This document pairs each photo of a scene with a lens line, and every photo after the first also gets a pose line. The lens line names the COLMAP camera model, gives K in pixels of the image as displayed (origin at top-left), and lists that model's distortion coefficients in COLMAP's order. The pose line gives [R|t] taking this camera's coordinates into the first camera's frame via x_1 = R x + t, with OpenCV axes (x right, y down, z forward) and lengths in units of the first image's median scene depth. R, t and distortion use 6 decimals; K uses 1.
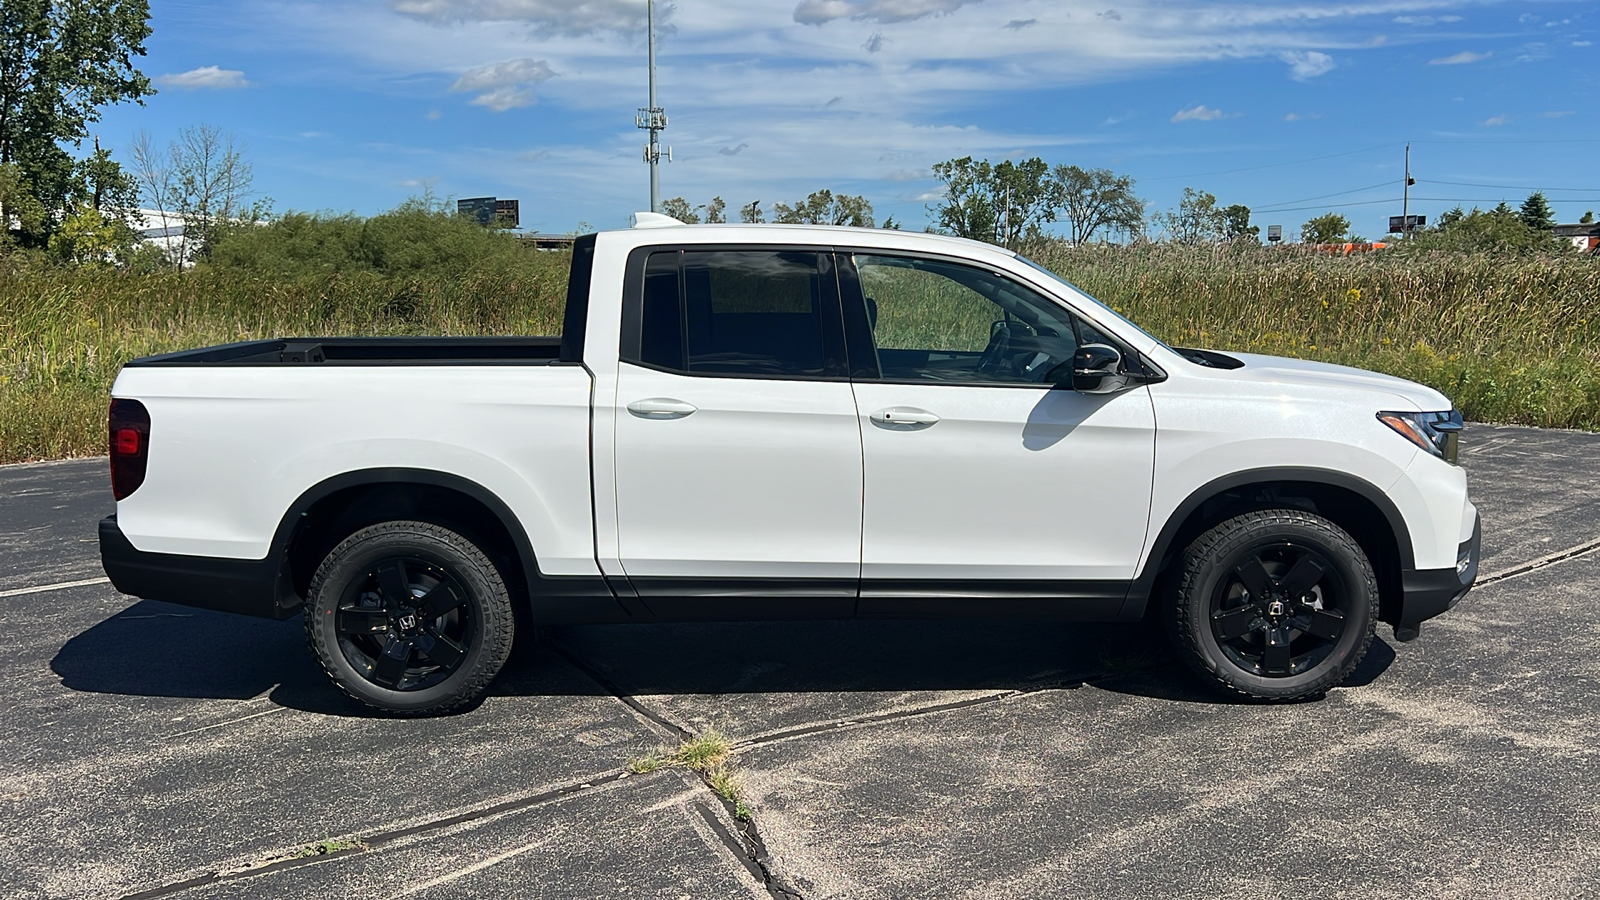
lens RADIAL K [[1379.9, 0, 796.3], [0, 1379.9, 442.2], [0, 0, 1]] dist [0.067914, -0.089531]
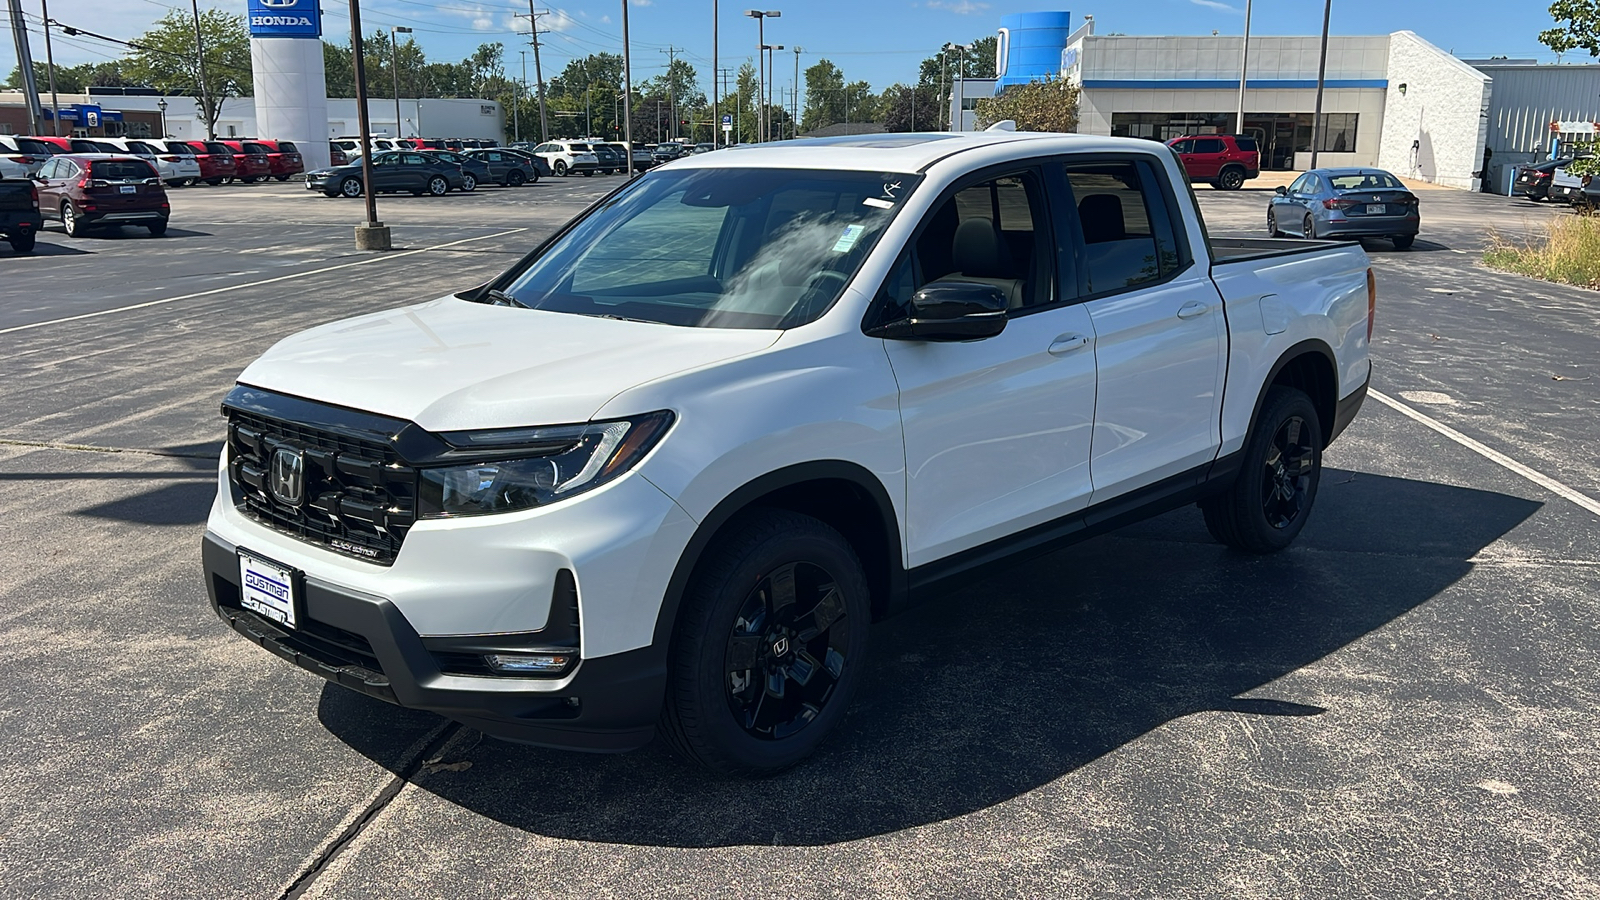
lens RADIAL K [[1379.9, 0, 806.1], [0, 1379.9, 450.7], [0, 0, 1]] dist [0.067914, -0.089531]
pose [[-0.683119, 0.157511, -0.713119, 0.847283], [-0.086906, 0.951993, 0.293523, -0.249410], [0.725118, 0.262485, -0.636636, 1.810255]]
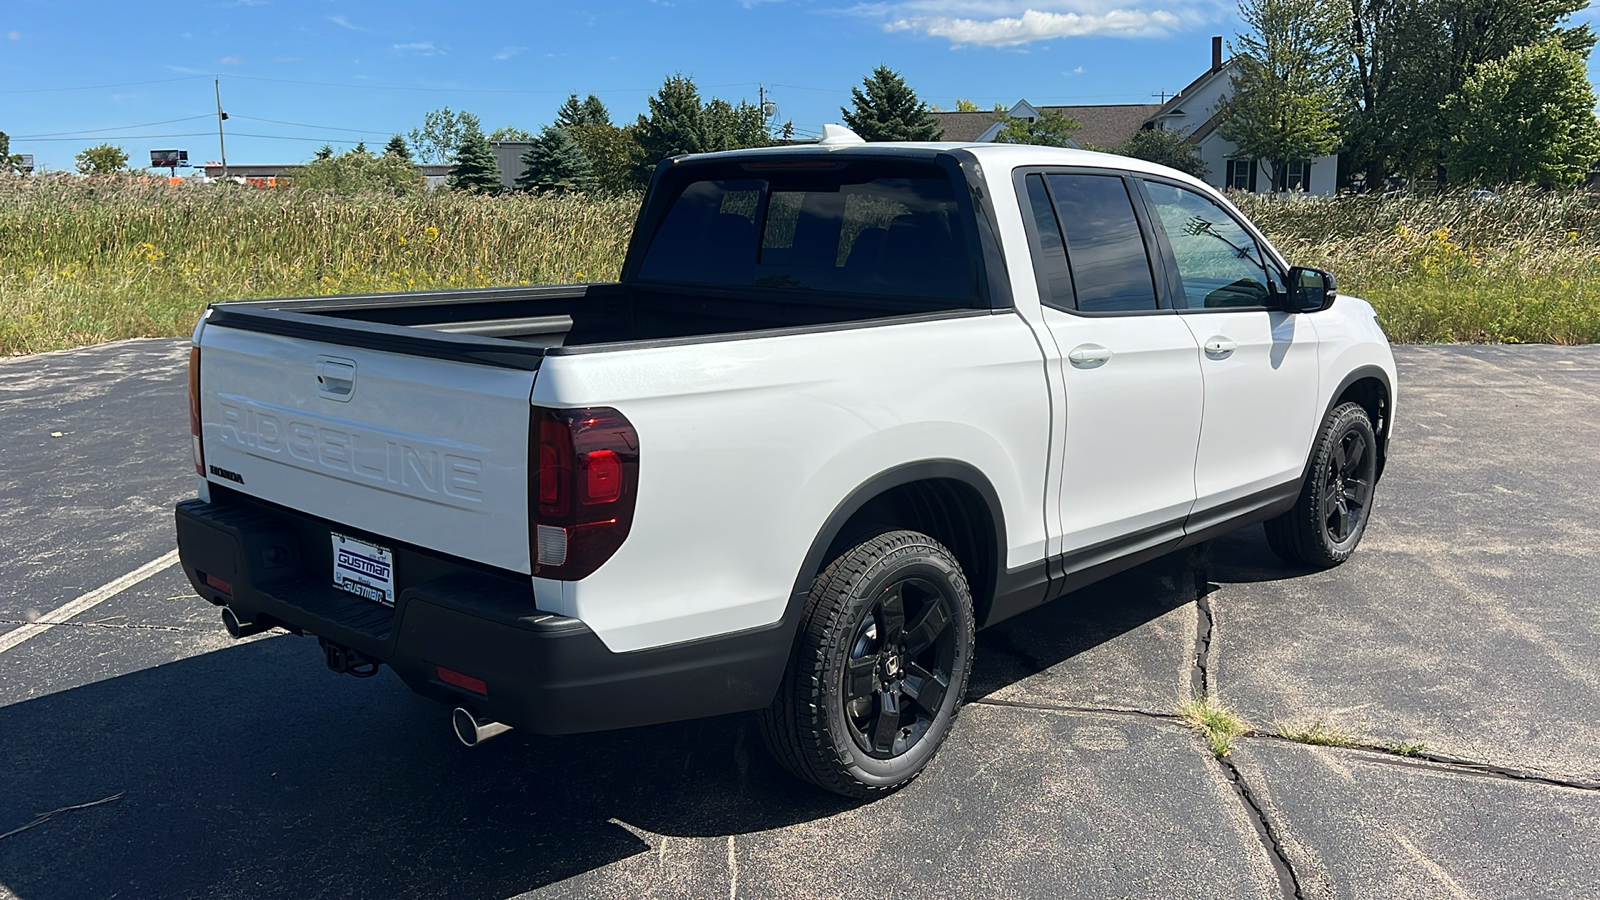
lens RADIAL K [[1379.9, 0, 803.7], [0, 1379.9, 455.2], [0, 0, 1]] dist [0.067914, -0.089531]
pose [[0.670348, -0.124888, 0.731462, -0.838317], [0.084756, 0.992171, 0.091727, -0.055684], [-0.737191, 0.000507, 0.675684, 0.525534]]
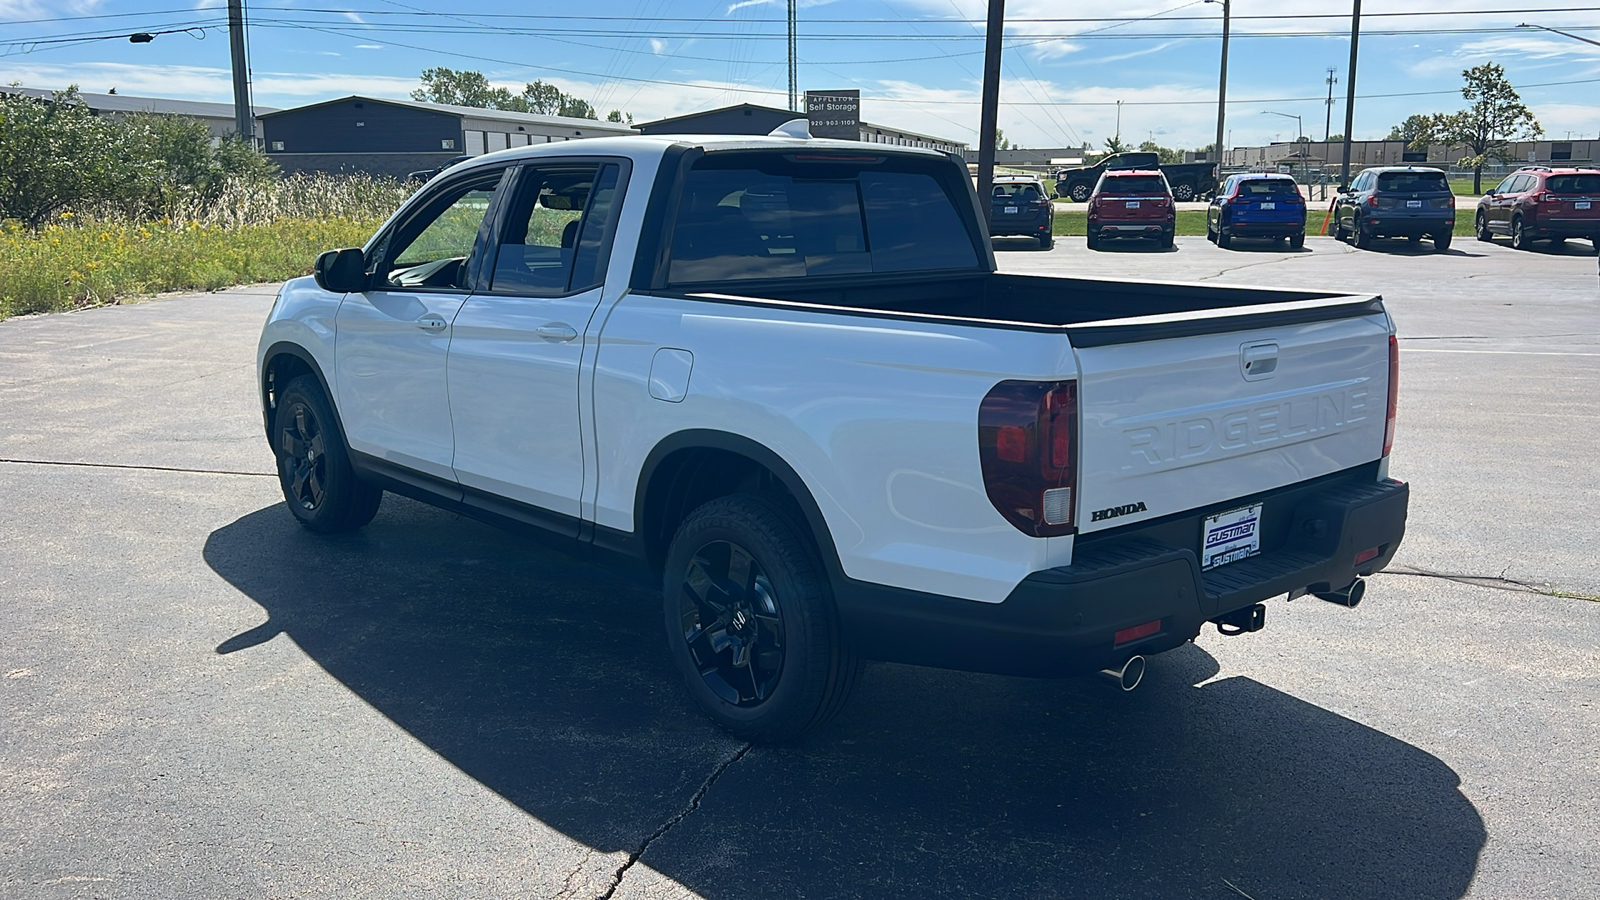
lens RADIAL K [[1379.9, 0, 806.4], [0, 1379.9, 432.7], [0, 0, 1]] dist [0.067914, -0.089531]
pose [[-0.653446, -0.128246, 0.746030, -0.889146], [0.097734, 0.963001, 0.251150, -0.221135], [-0.750637, 0.237025, -0.616736, 1.790229]]
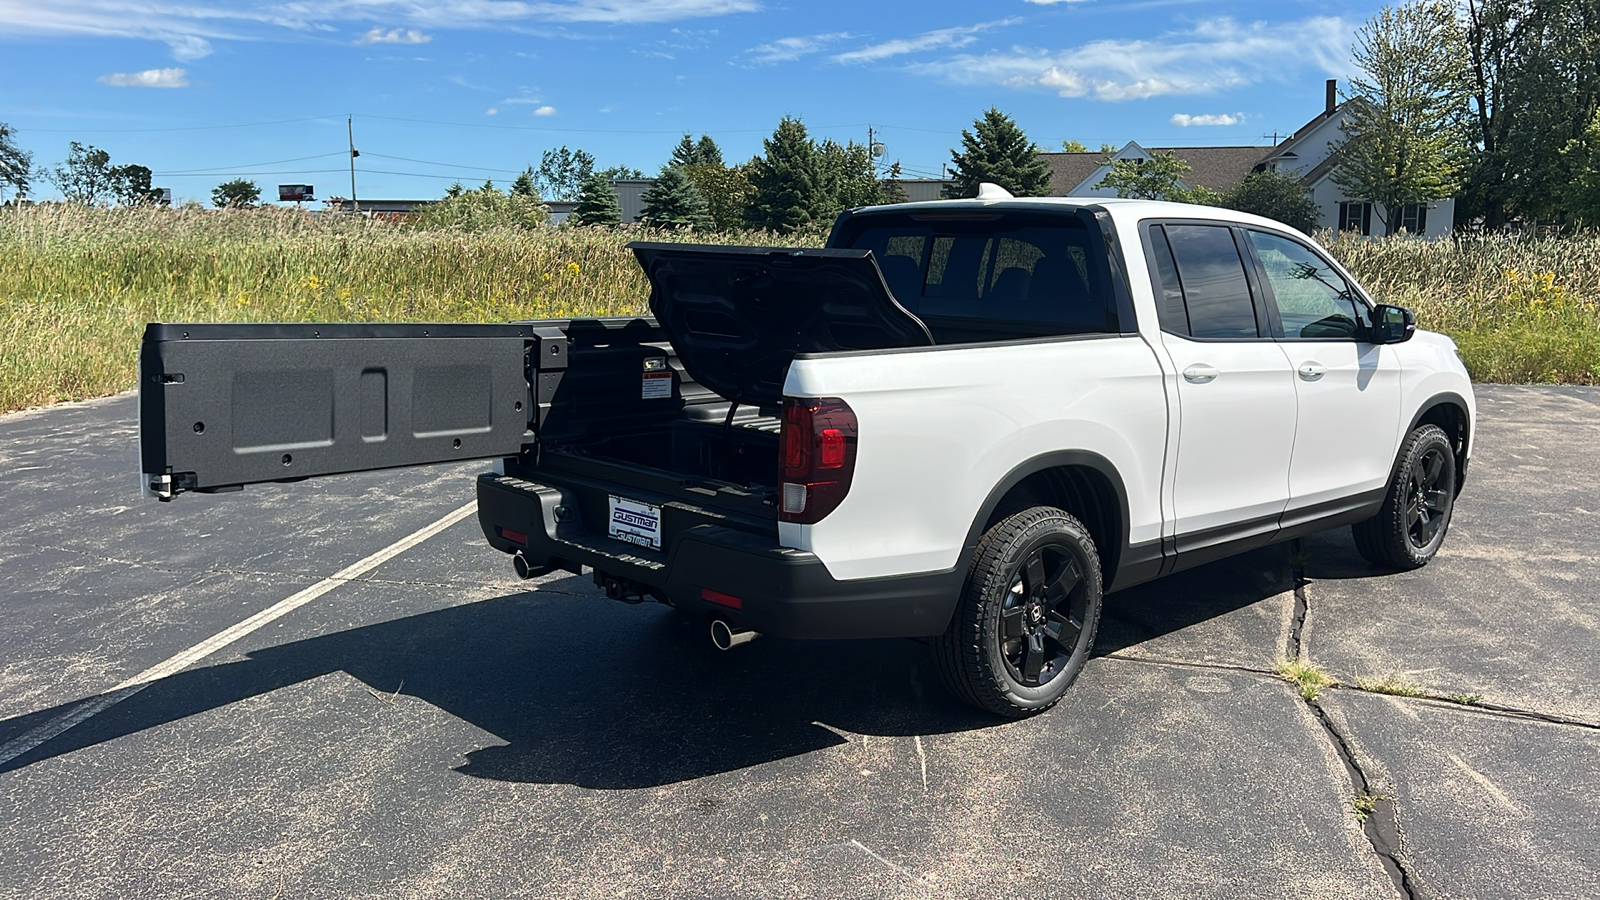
lens RADIAL K [[1379.9, 0, 802.5], [0, 1379.9, 431.3], [0, 0, 1]] dist [0.067914, -0.089531]
pose [[0.724417, -0.079568, 0.684755, -1.024673], [0.068790, 0.996702, 0.043042, -0.045525], [-0.685921, 0.015924, 0.727501, 0.417840]]
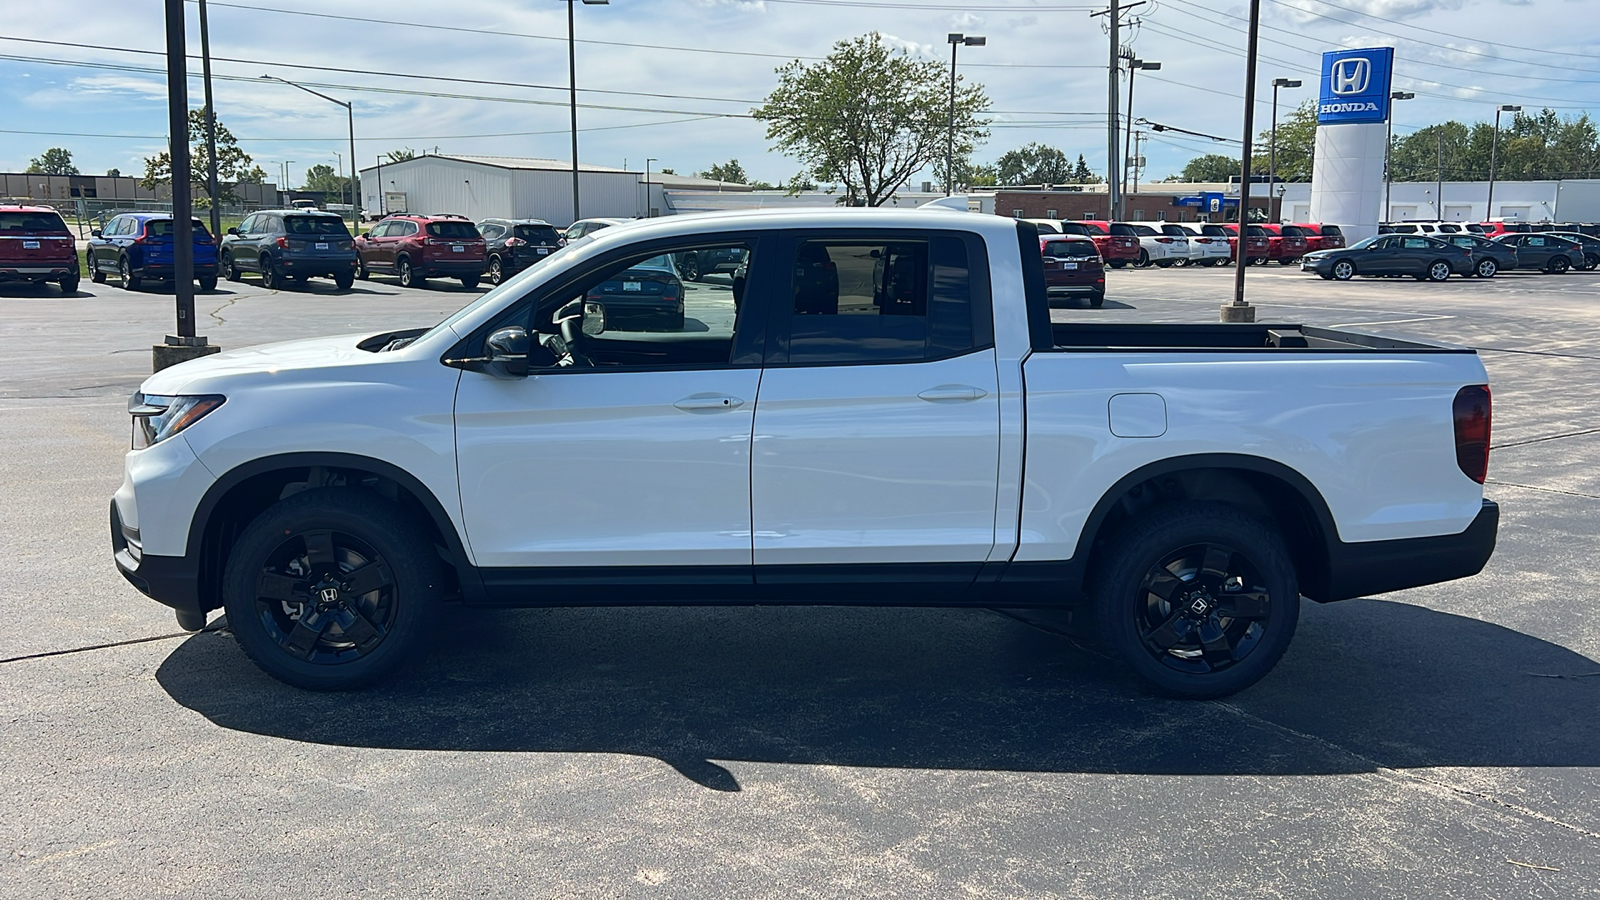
lens RADIAL K [[1379.9, 0, 800.4], [0, 1379.9, 458.2], [0, 0, 1]] dist [0.067914, -0.089531]
pose [[-0.999313, -0.003543, -0.036904, 0.048001], [-0.013871, 0.958862, 0.283535, -0.301076], [0.034381, 0.283852, -0.958252, 2.272458]]
